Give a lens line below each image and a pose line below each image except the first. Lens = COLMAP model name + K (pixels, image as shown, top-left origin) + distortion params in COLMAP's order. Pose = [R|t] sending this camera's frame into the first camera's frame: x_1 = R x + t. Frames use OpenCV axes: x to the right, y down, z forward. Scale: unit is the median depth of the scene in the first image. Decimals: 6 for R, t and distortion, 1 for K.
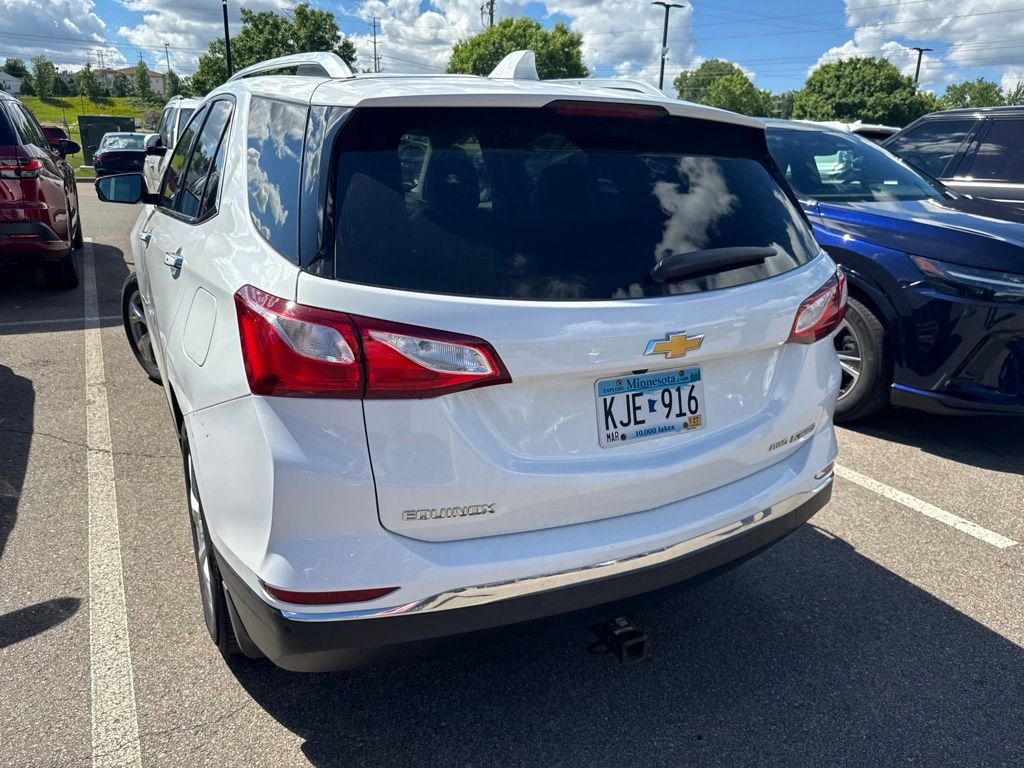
lens RADIAL K [[739.4, 0, 519.1], [0, 739.4, 382.8], [0, 0, 1]] dist [0.004067, -0.004146]
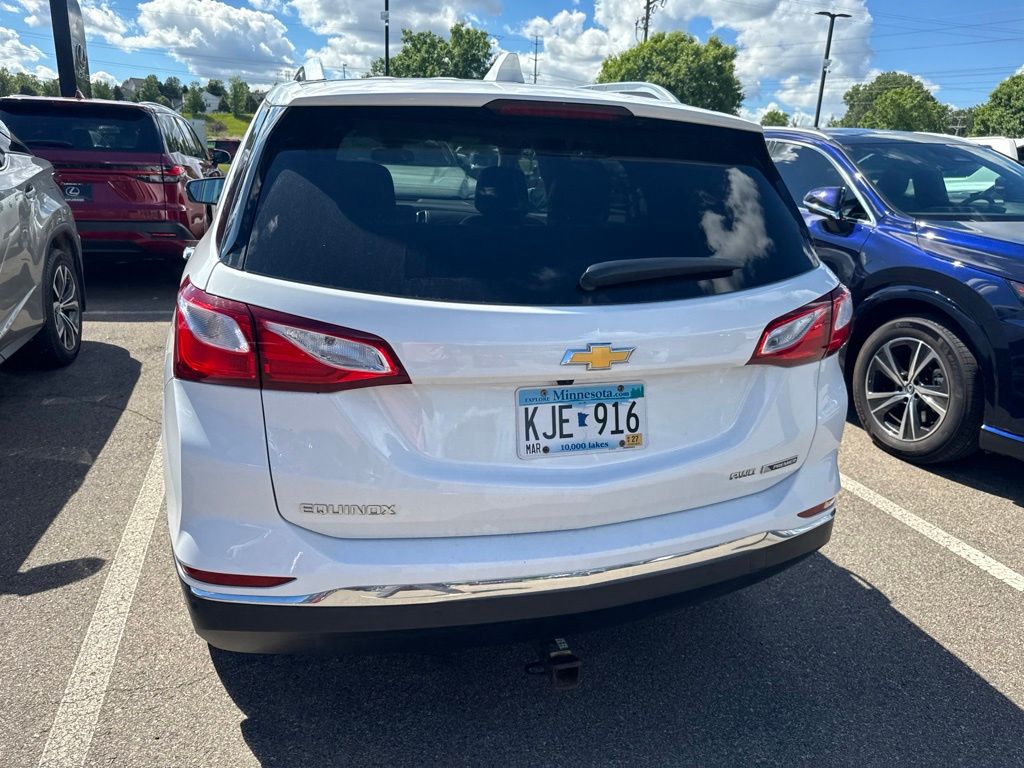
lens RADIAL K [[737.4, 0, 516.3], [0, 737.4, 387.1], [0, 0, 1]] dist [0.009095, -0.008032]
pose [[0.979769, 0.067380, -0.188450, 0.212193], [-0.069842, 0.997537, -0.006448, 0.000929], [0.187551, 0.019479, 0.982062, 0.037795]]
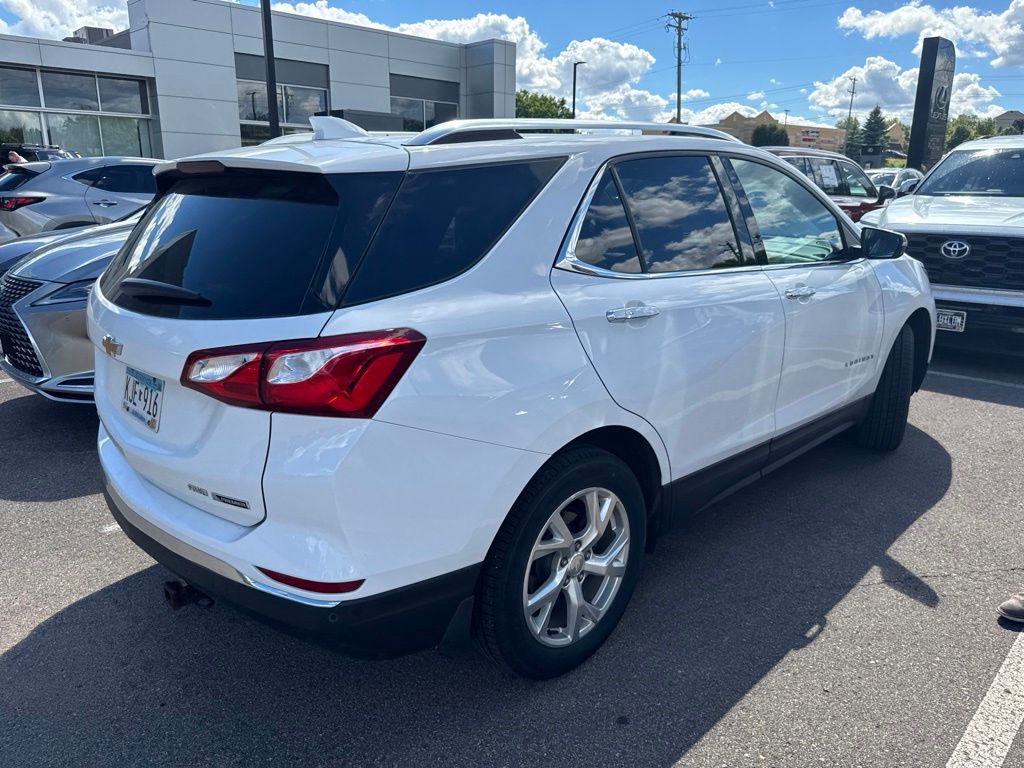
lens RADIAL K [[733.5, 0, 512.3], [0, 733.5, 377.7], [0, 0, 1]] dist [0.006008, -0.007626]
pose [[0.272187, 0.224542, -0.935679, 1.185769], [-0.280613, 0.948648, 0.146025, -0.280119], [0.920419, 0.222818, 0.321219, 0.914704]]
